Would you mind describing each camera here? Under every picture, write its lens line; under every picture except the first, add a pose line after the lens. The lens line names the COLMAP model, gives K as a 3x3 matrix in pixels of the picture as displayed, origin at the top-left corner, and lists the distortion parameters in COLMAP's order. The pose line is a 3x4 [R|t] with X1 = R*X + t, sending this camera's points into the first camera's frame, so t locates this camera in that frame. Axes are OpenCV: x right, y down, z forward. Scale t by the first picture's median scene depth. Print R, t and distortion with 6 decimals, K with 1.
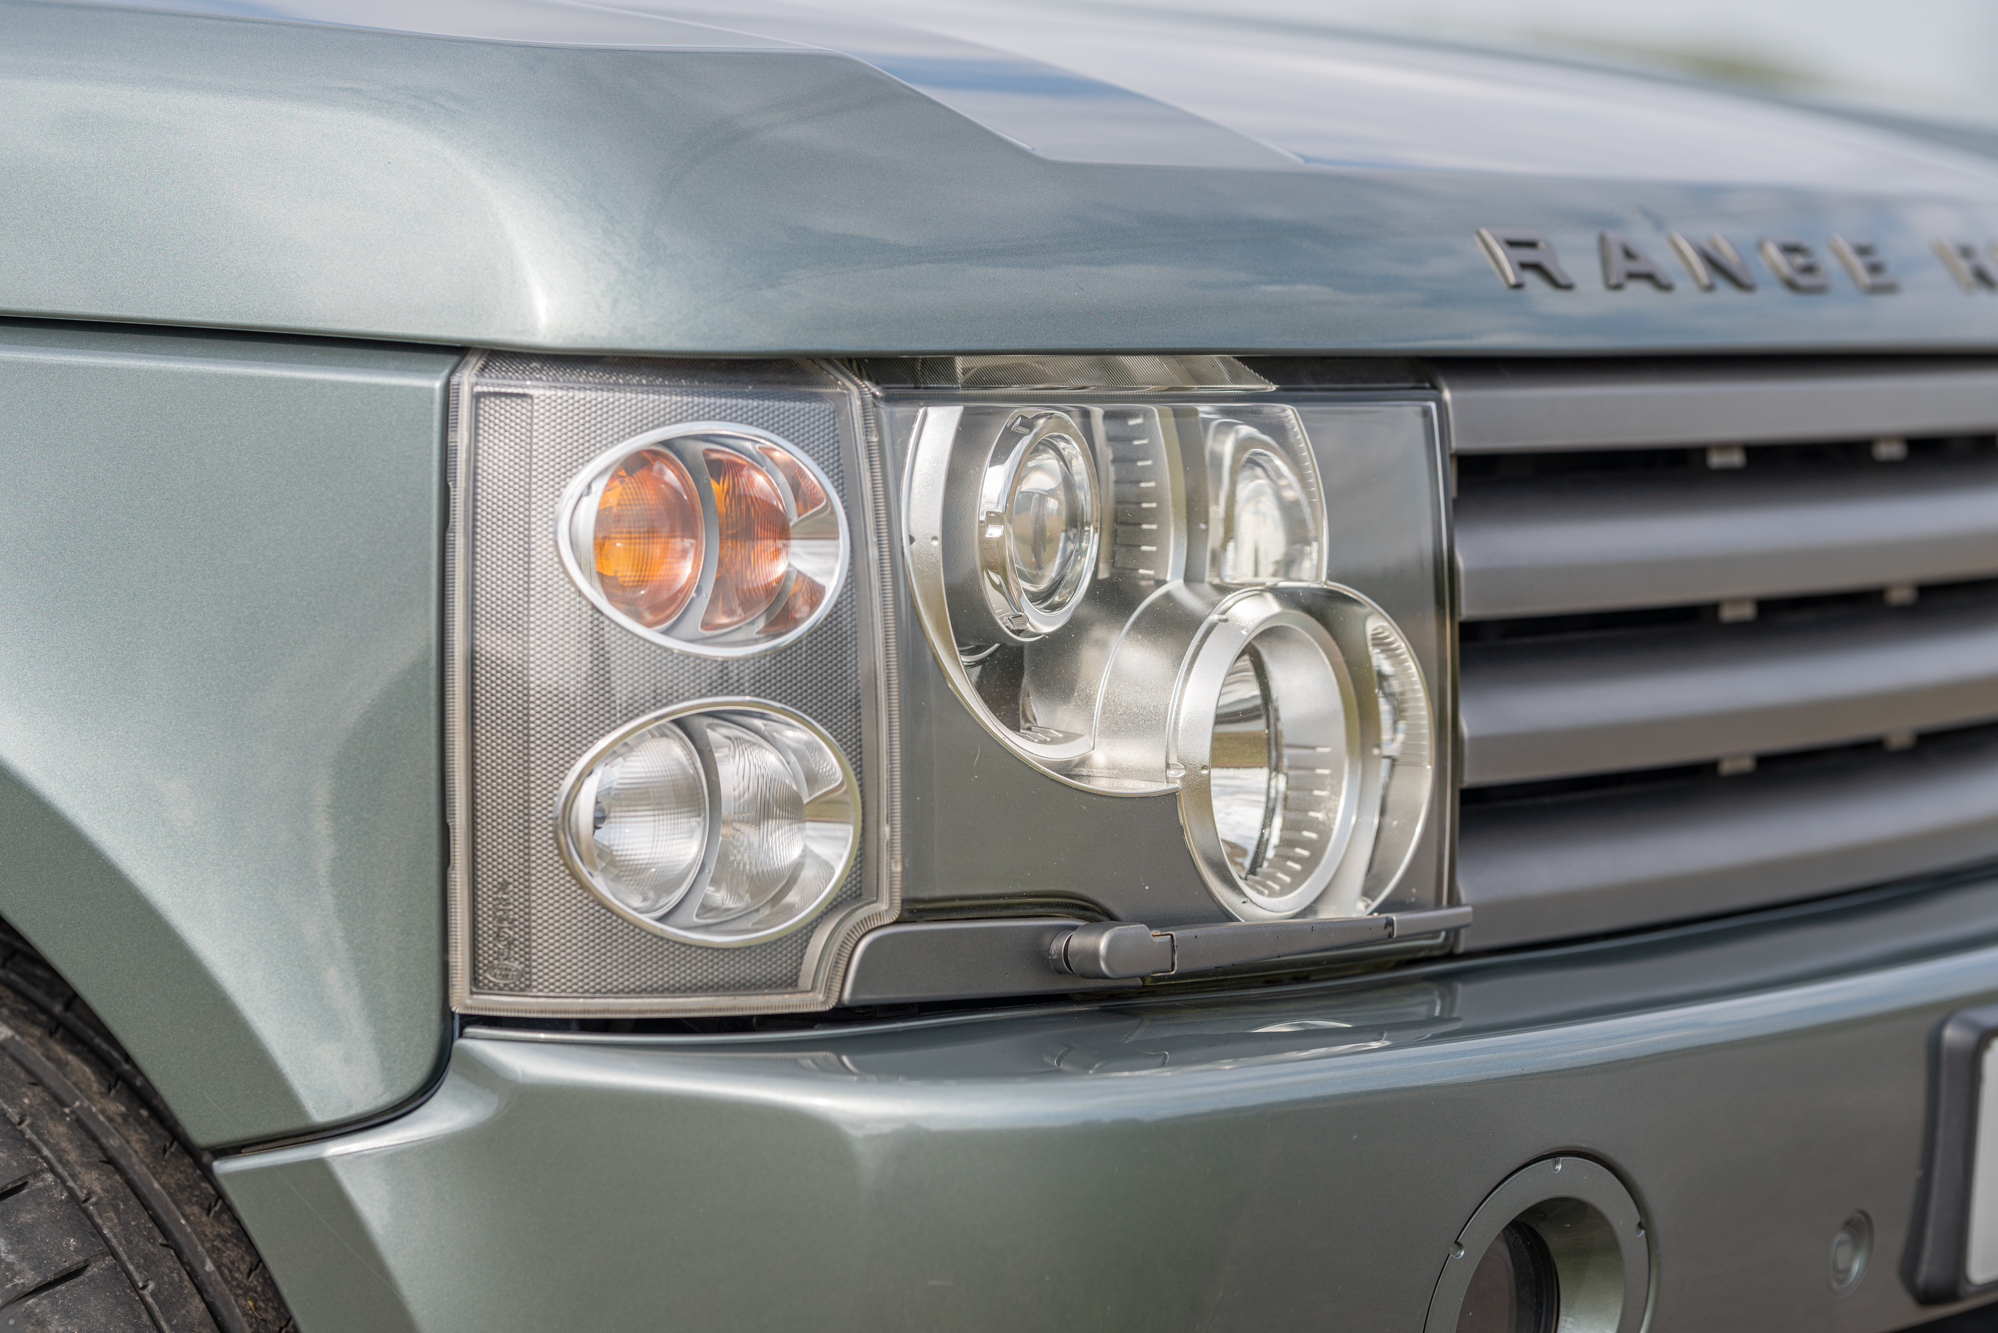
lens RADIAL K [[5962.8, 0, 999.0], [0, 5962.8, 666.5], [0, 0, 1]] dist [0.105035, -0.910043]
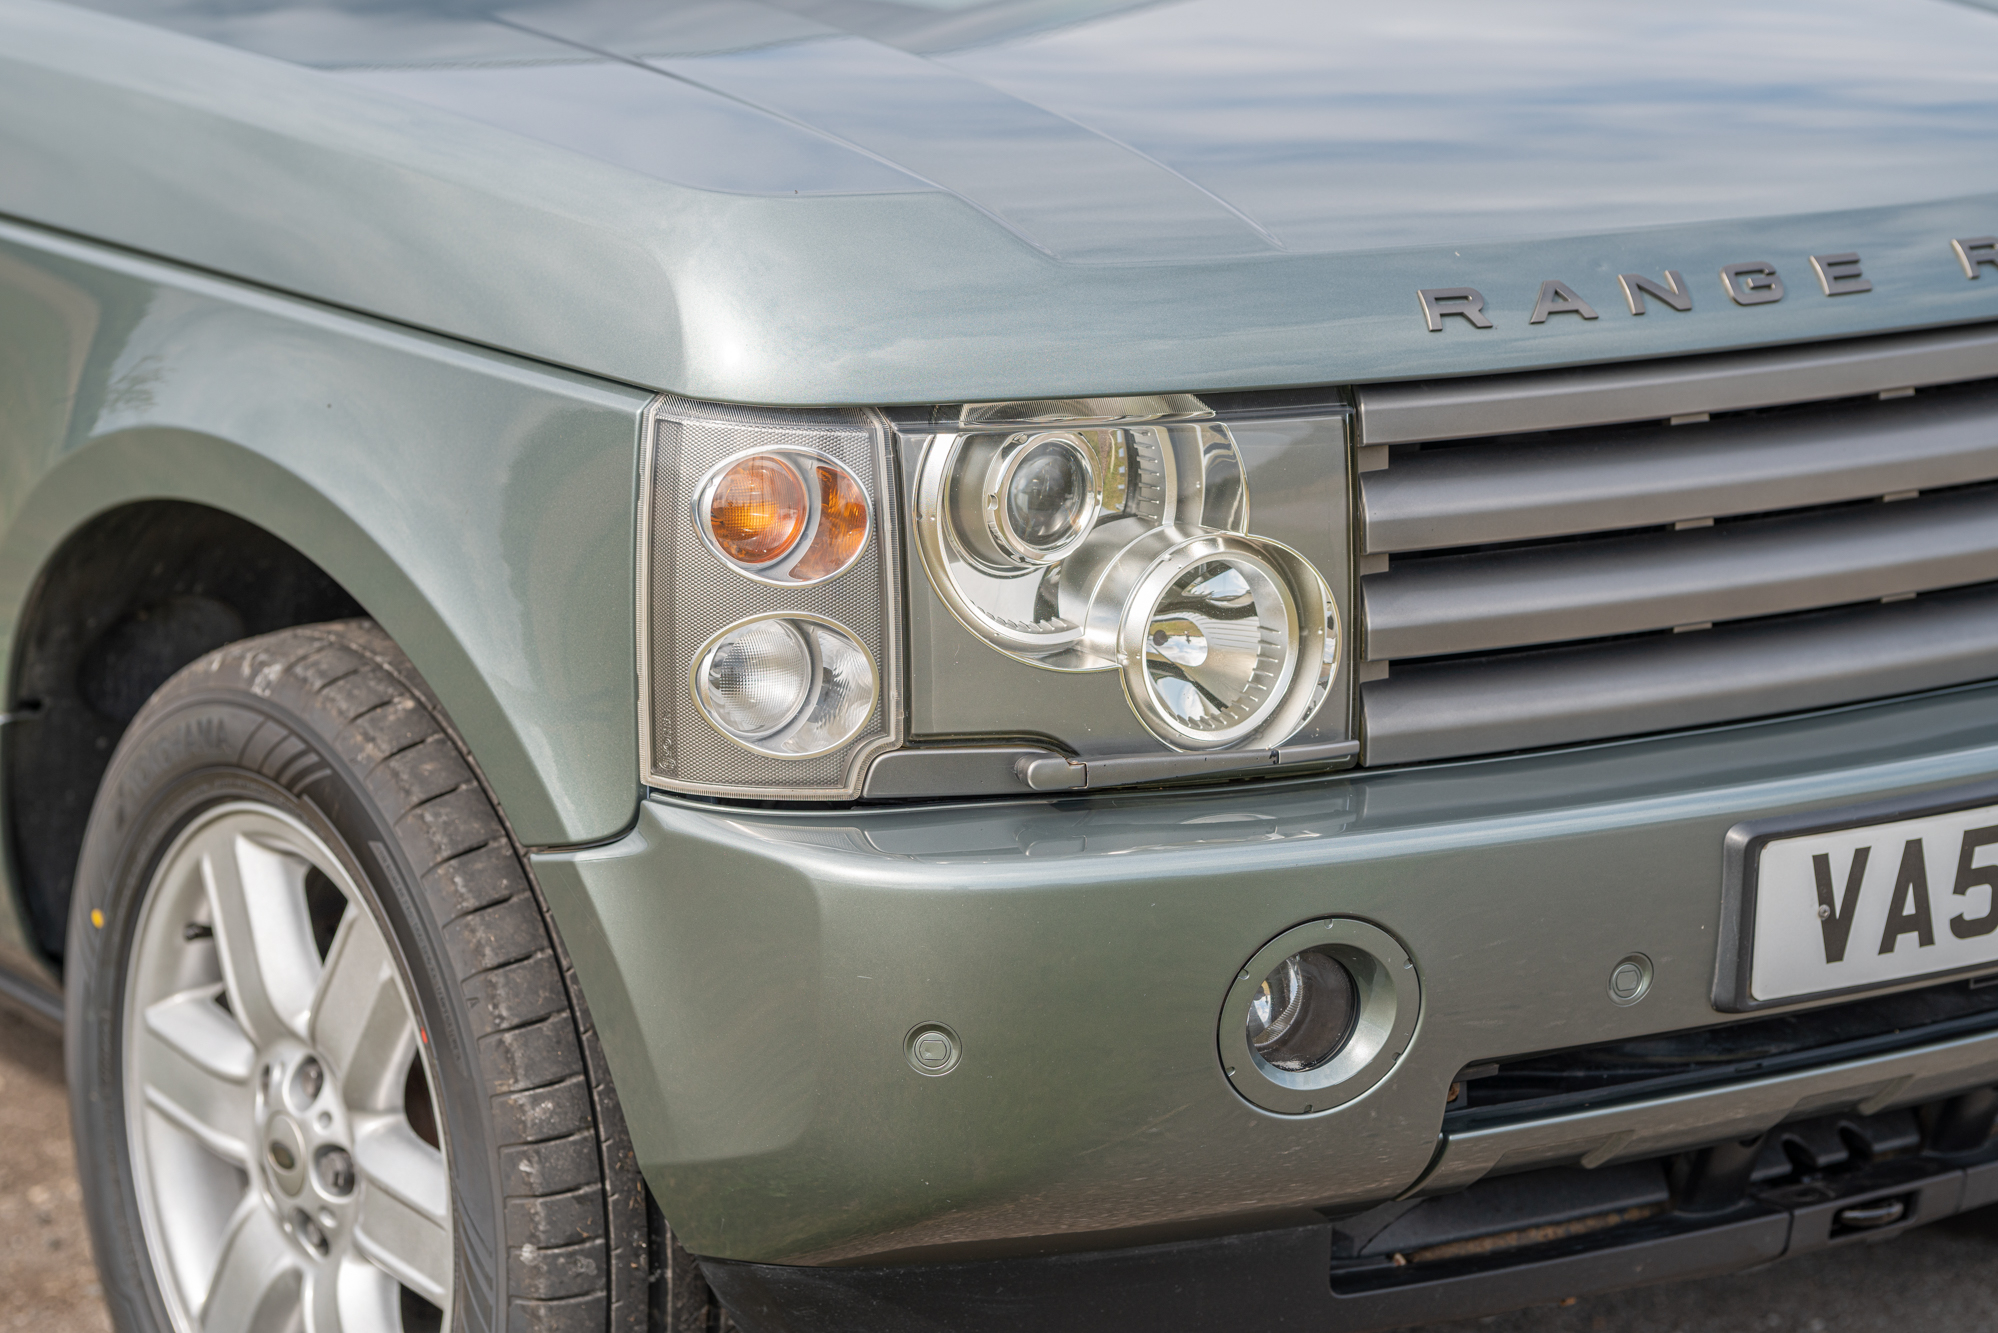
lens RADIAL K [[5962.8, 0, 999.0], [0, 5962.8, 666.5], [0, 0, 1]] dist [0.105035, -0.910043]
pose [[0.906122, 0.080925, -0.415203, 0.666877], [-0.018379, 0.988135, 0.152484, -0.223527], [0.422617, -0.130538, 0.896858, -0.442692]]
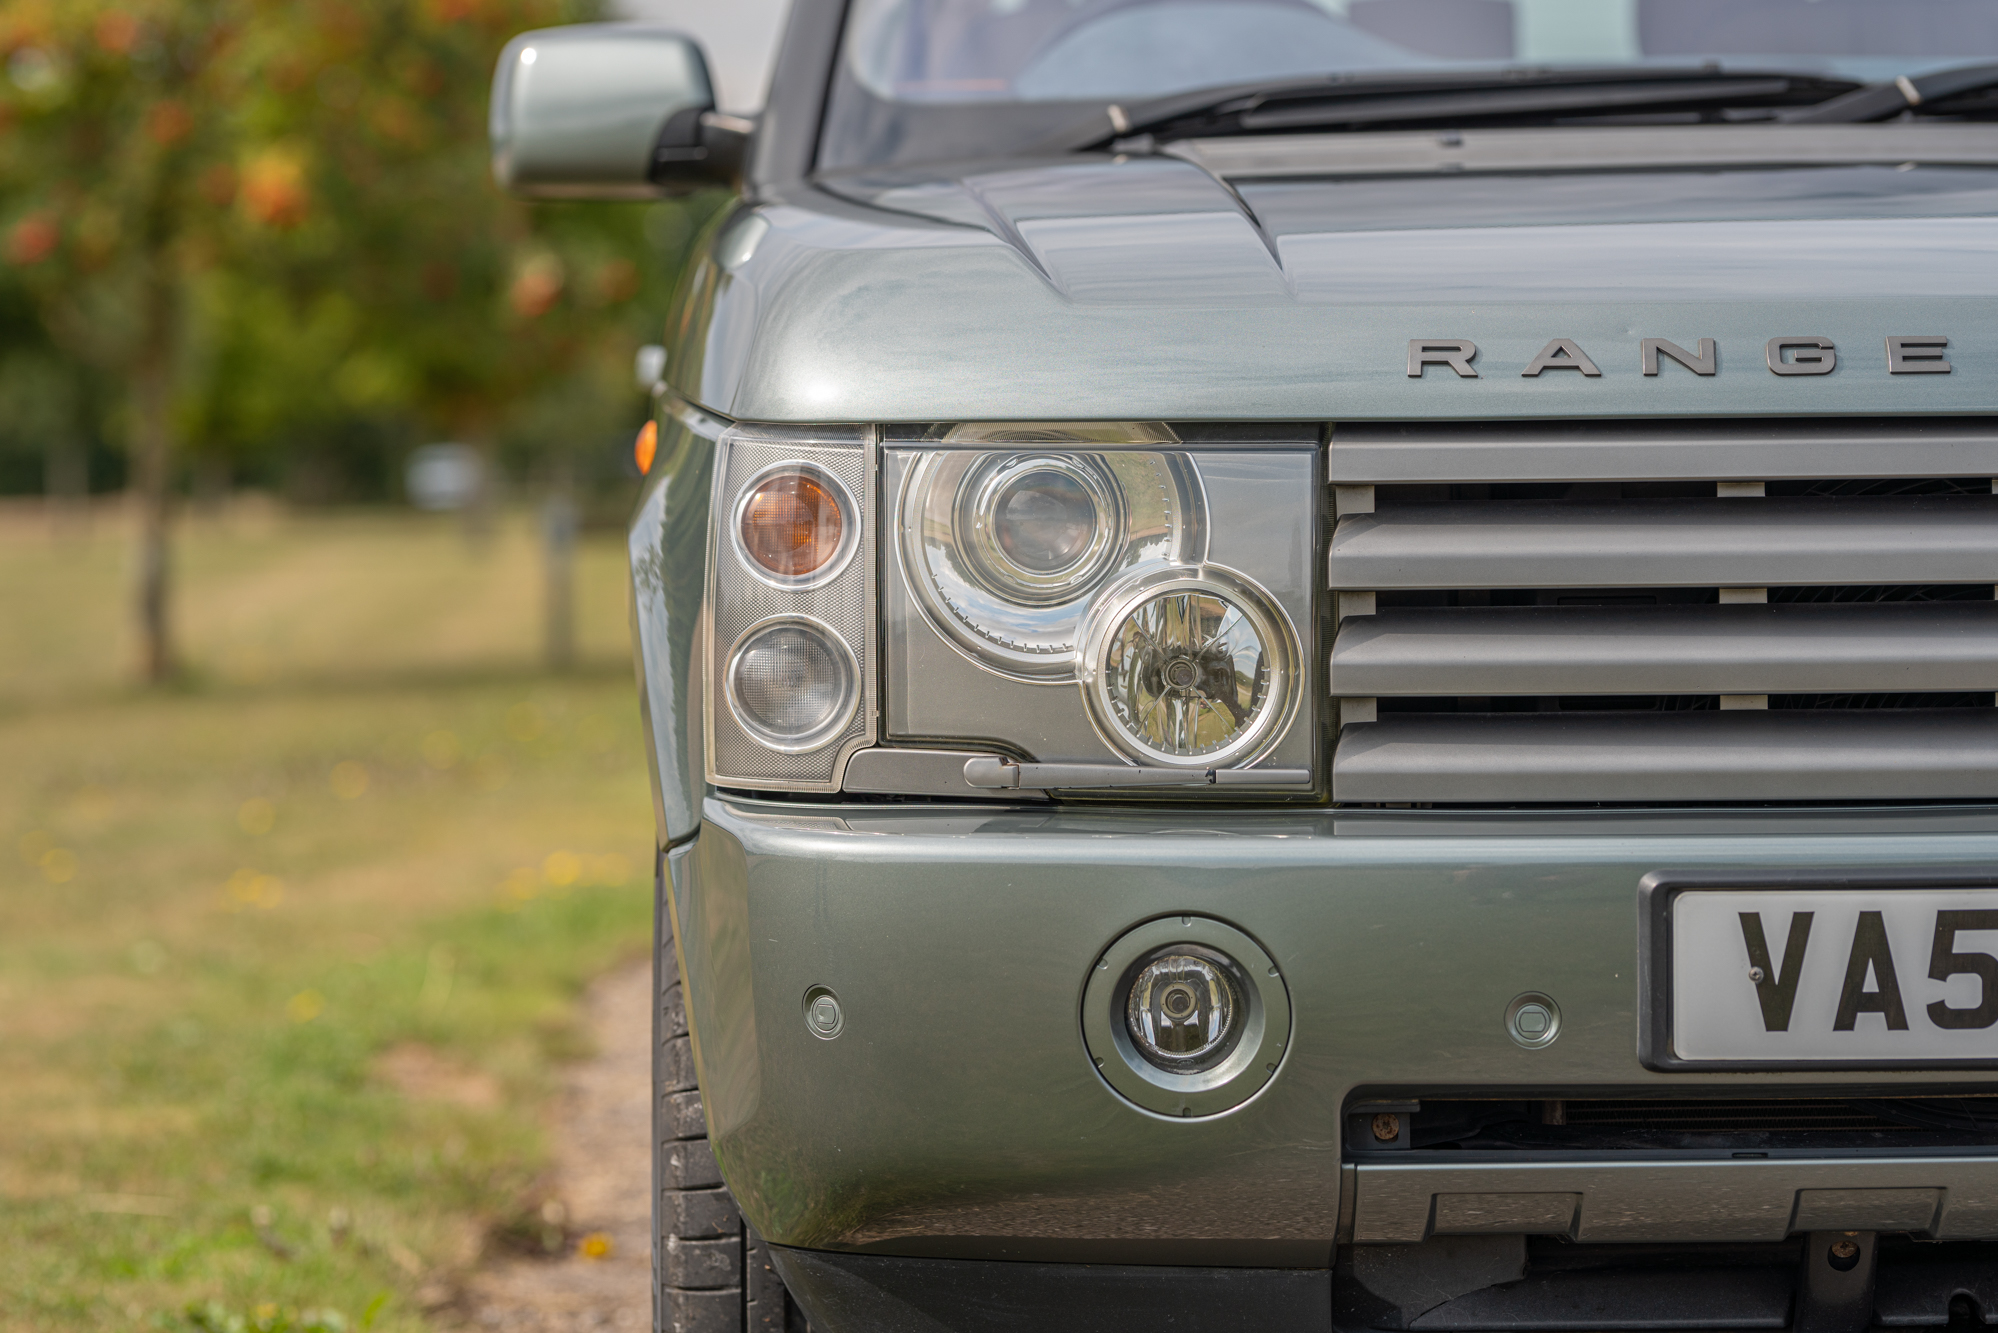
lens RADIAL K [[5962.8, 0, 999.0], [0, 5962.8, 666.5], [0, 0, 1]] dist [0.105035, -0.910043]
pose [[0.537348, 0.028709, -0.842872, 1.432638], [-0.042579, 0.999069, 0.006884, 0.005736], [0.842285, 0.032190, 0.538071, 0.087698]]
